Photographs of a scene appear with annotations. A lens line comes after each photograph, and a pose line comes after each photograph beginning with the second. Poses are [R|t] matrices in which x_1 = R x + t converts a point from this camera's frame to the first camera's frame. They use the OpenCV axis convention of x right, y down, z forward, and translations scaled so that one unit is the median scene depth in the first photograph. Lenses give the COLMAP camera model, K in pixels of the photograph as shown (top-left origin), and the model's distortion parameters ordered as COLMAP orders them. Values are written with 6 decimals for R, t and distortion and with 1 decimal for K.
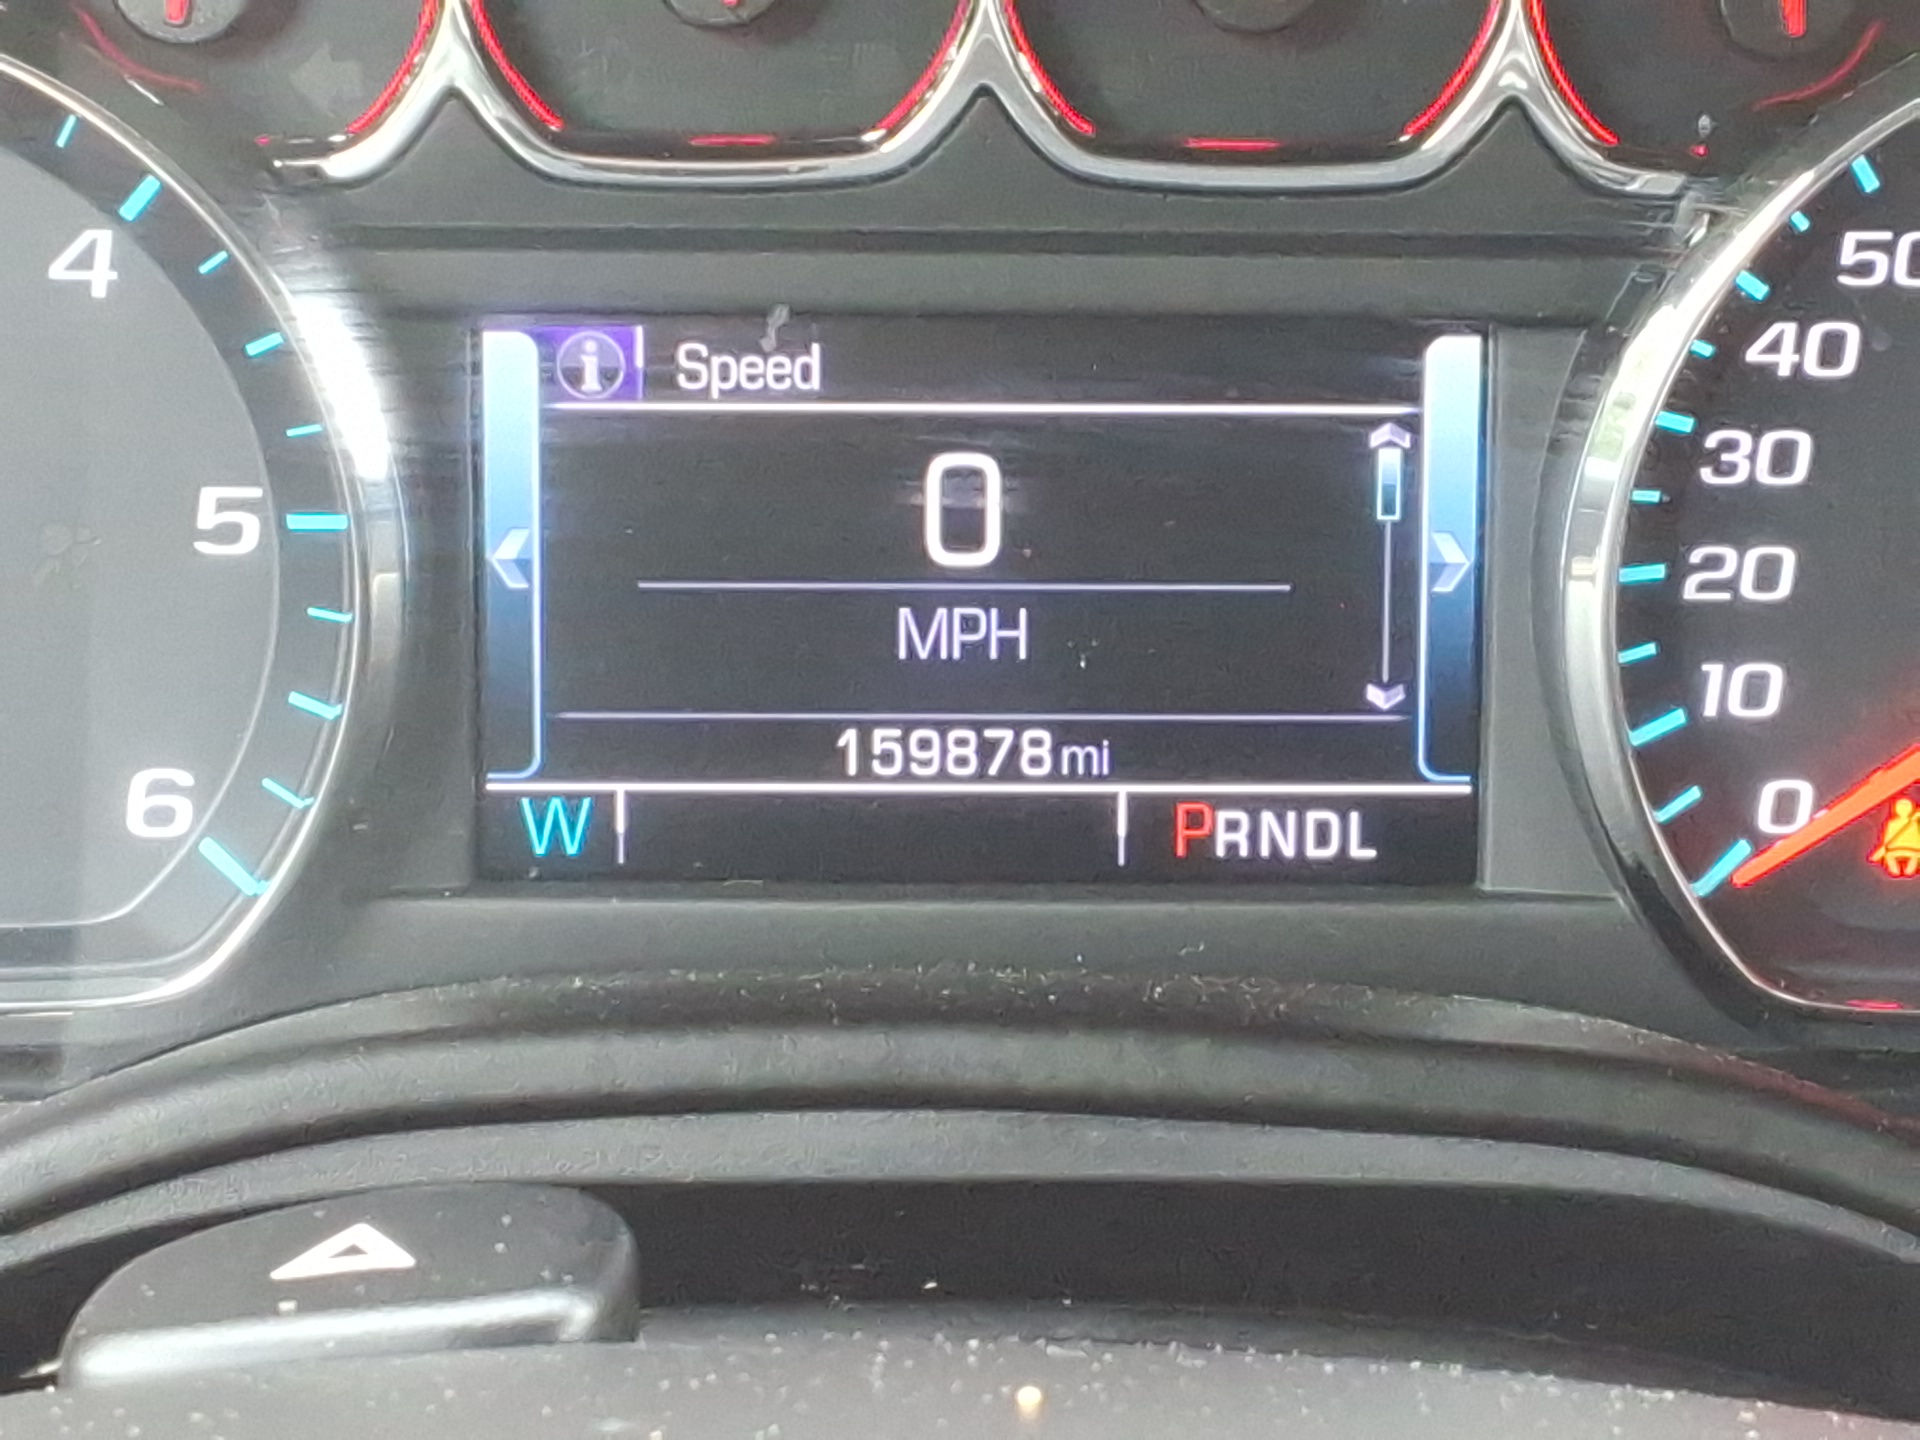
lens RADIAL K [[5027.8, 0, 1012.5], [0, 5027.8, 660.5], [0, 0, 1]] dist [0.076486, 0.543309]
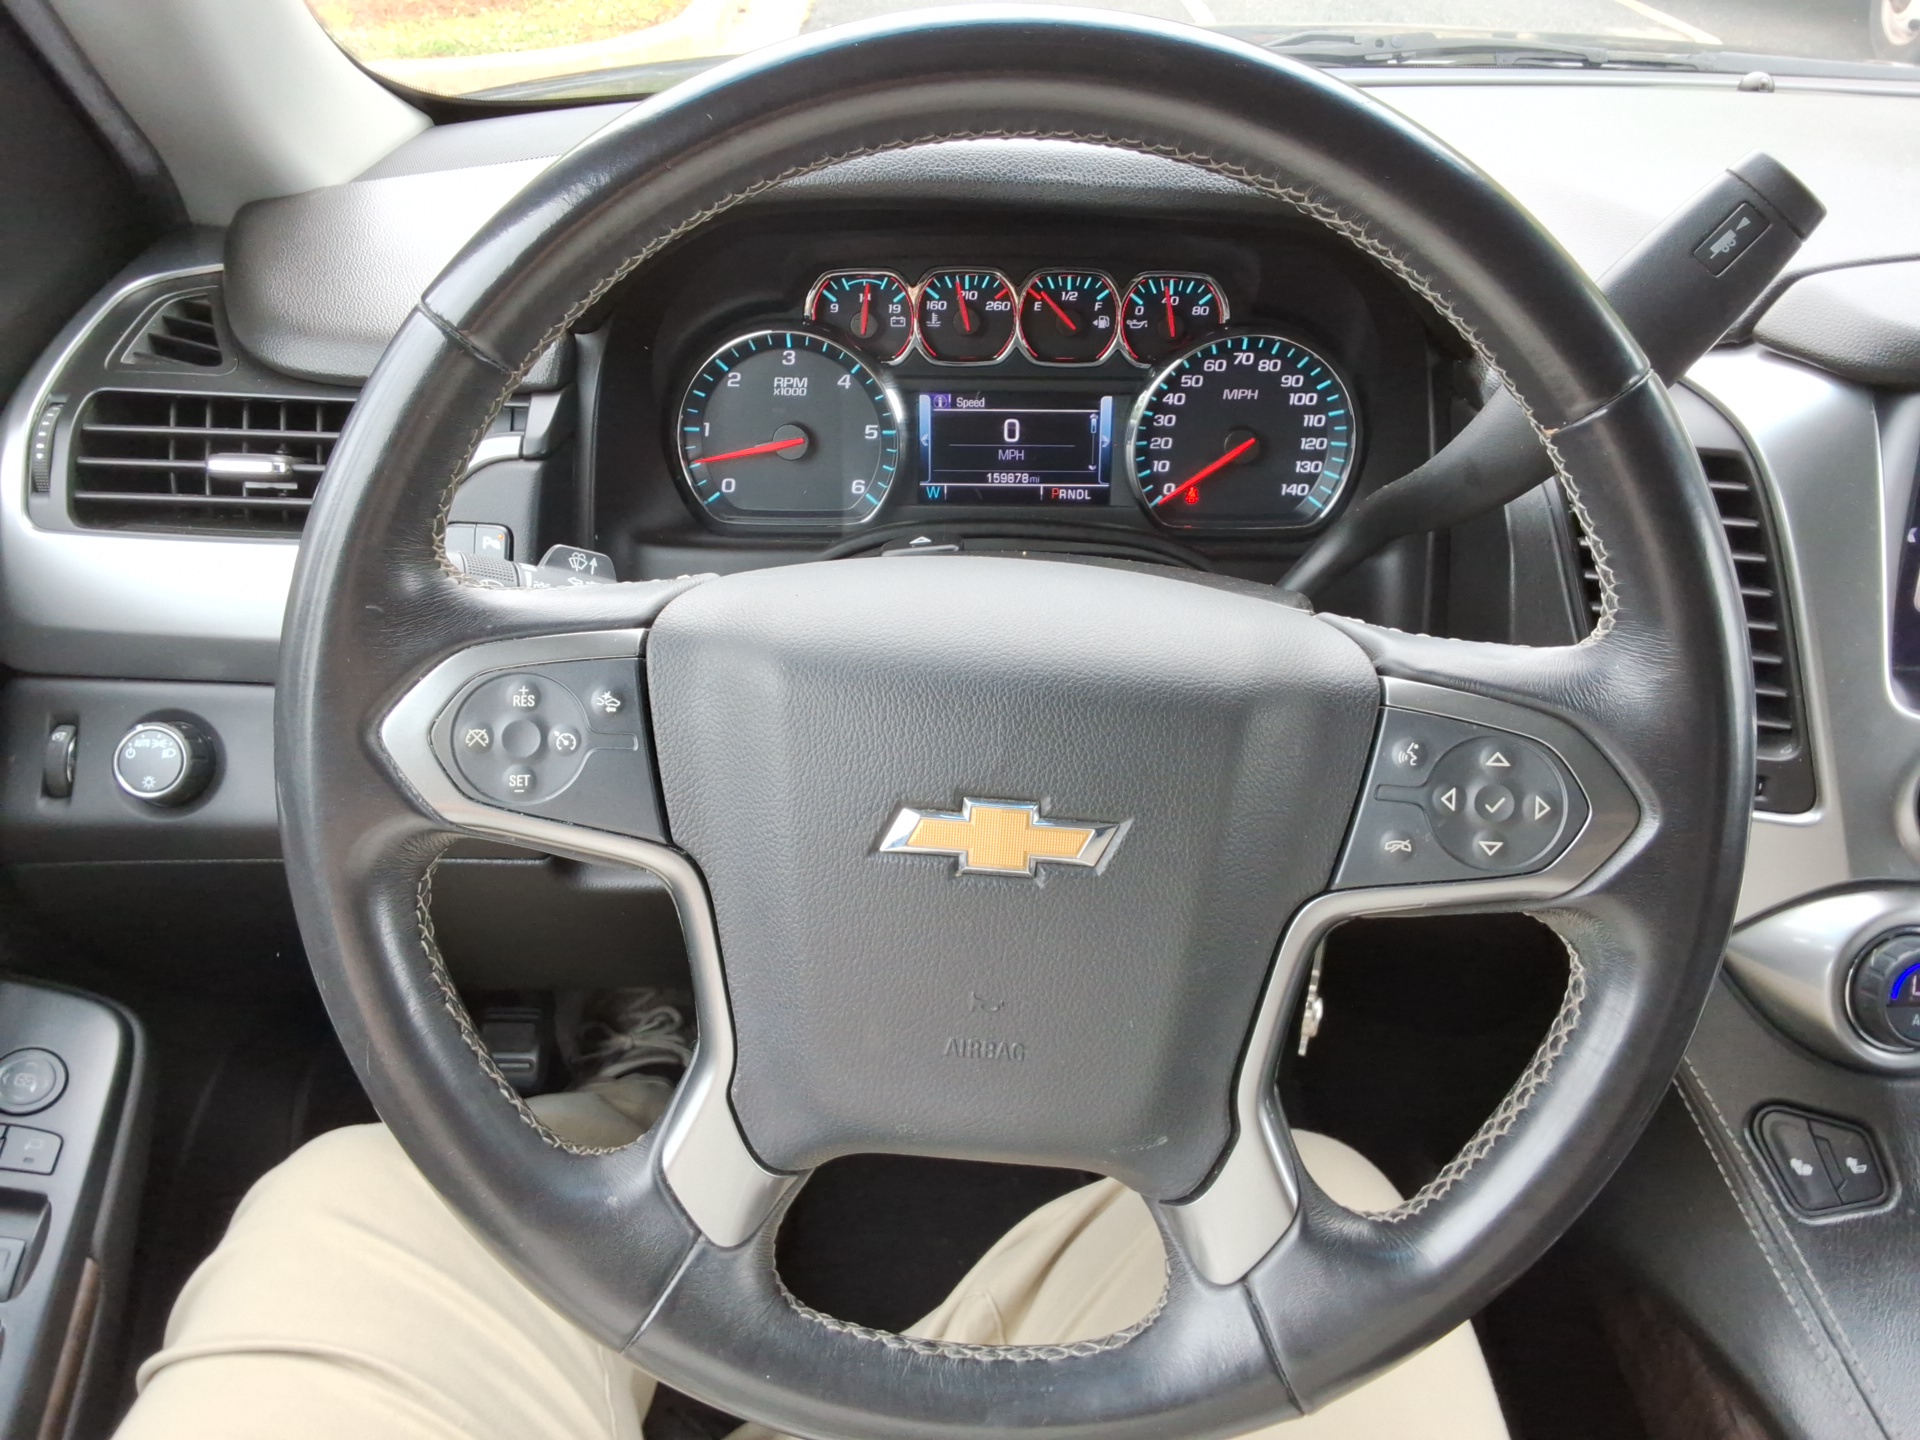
lens RADIAL K [[1549.1, 0, 975.2], [0, 1549.1, 700.6], [0, 0, 1]] dist [0.129156, -0.201926]
pose [[0.999753, 0.006573, -0.021246, -0.011497], [-0.003851, 0.992061, 0.125696, 0.045335], [0.021904, -0.125583, 0.991841, -0.634012]]
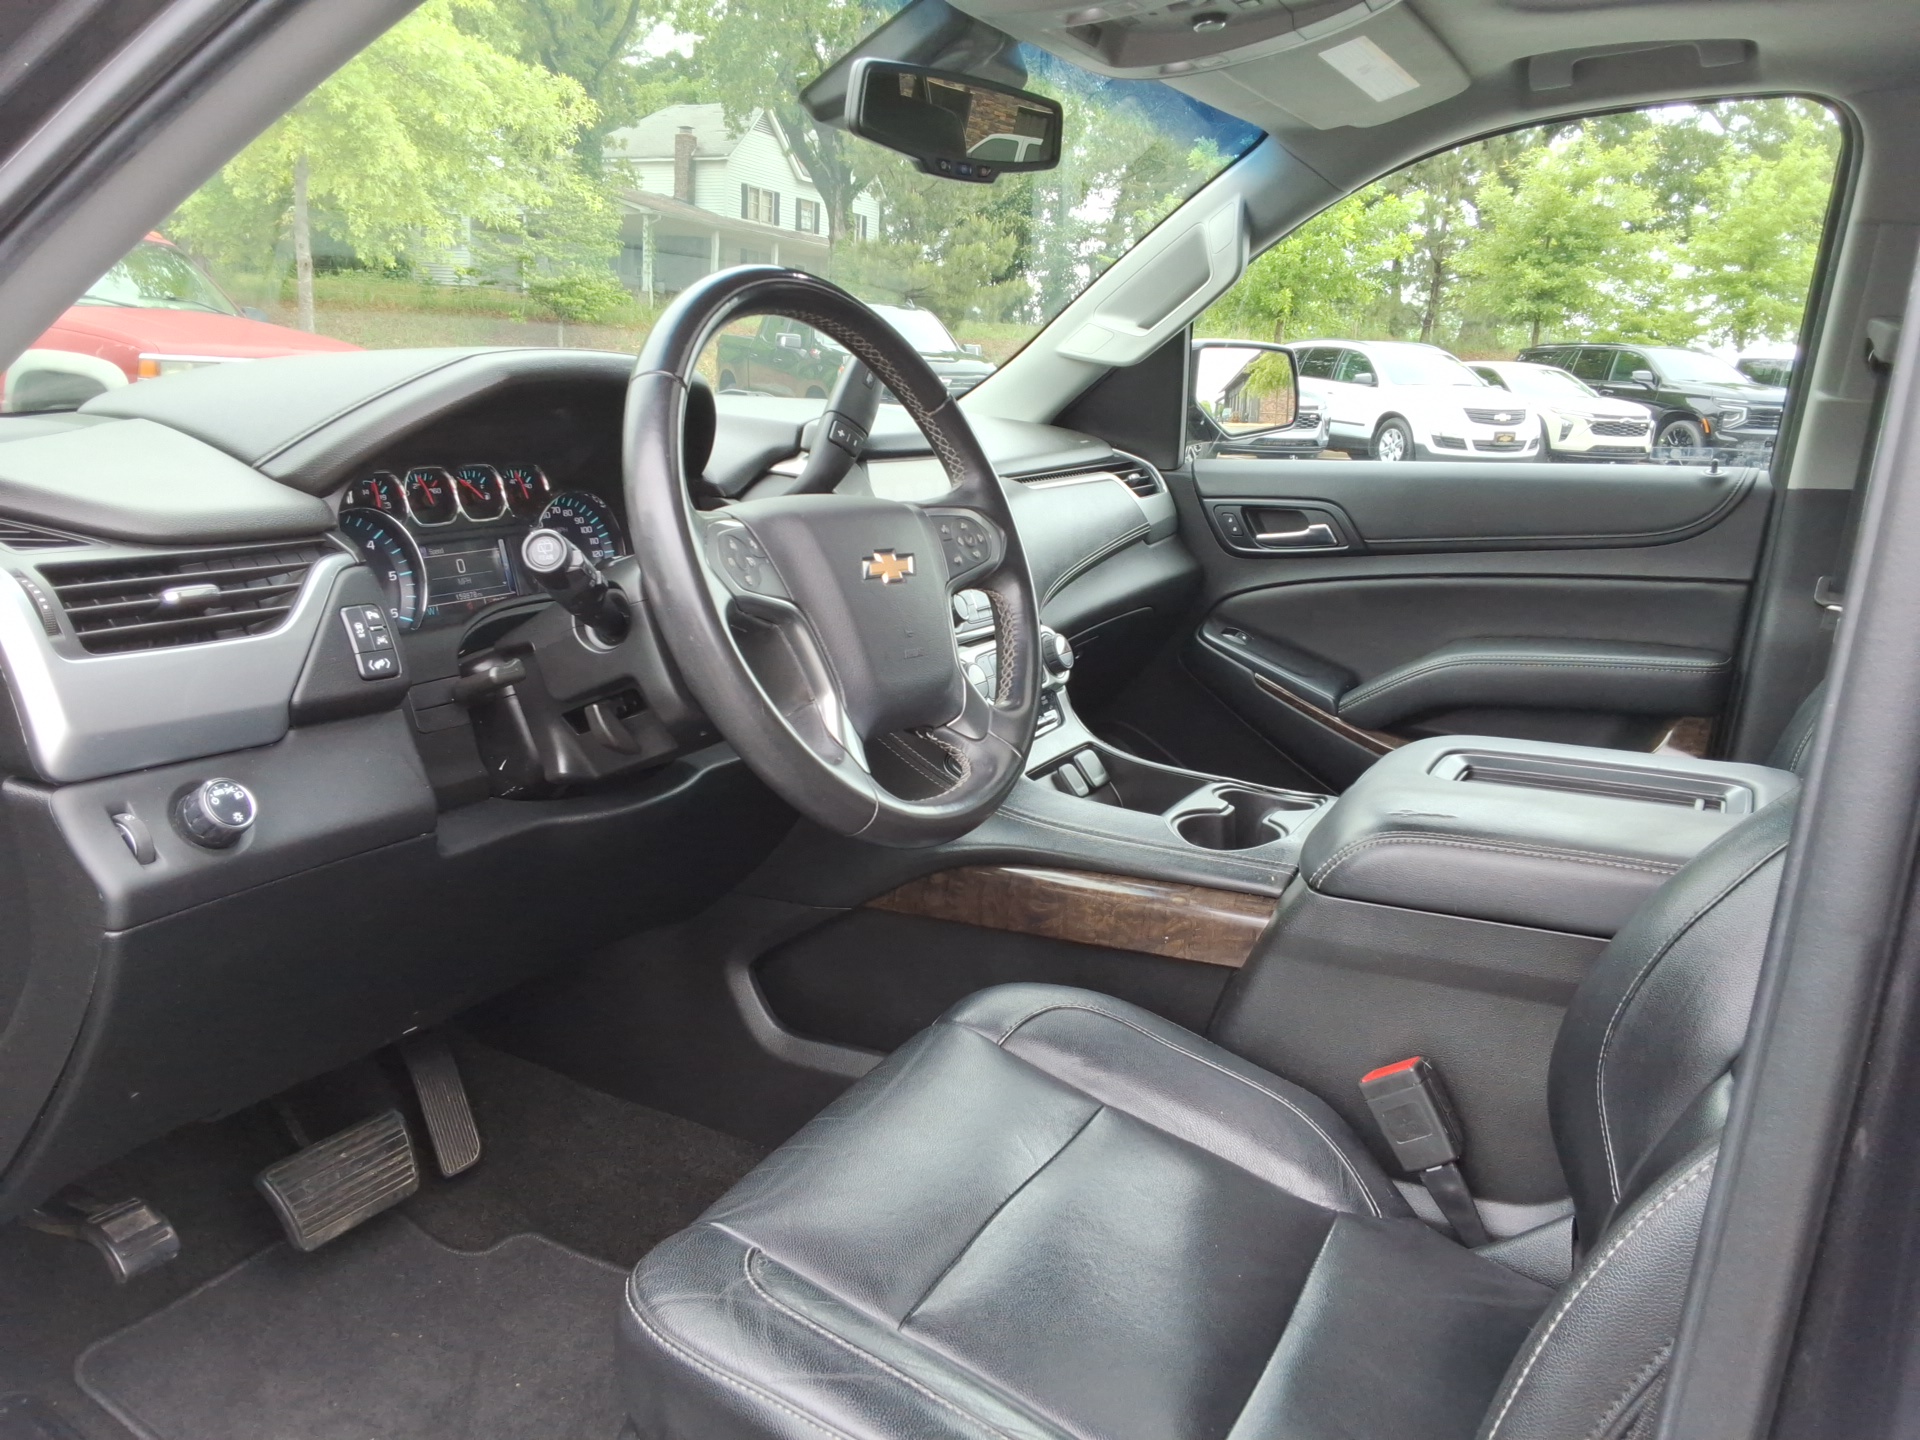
lens RADIAL K [[1545.9, 0, 975.3], [0, 1545.9, 705.8], [0, 0, 1]] dist [0.111183, -0.181195]
pose [[0.487730, -0.192014, 0.851616, -1.799404], [0.331784, 0.943084, 0.022621, 0.400738], [-0.807489, 0.271520, 0.523678, -0.925151]]
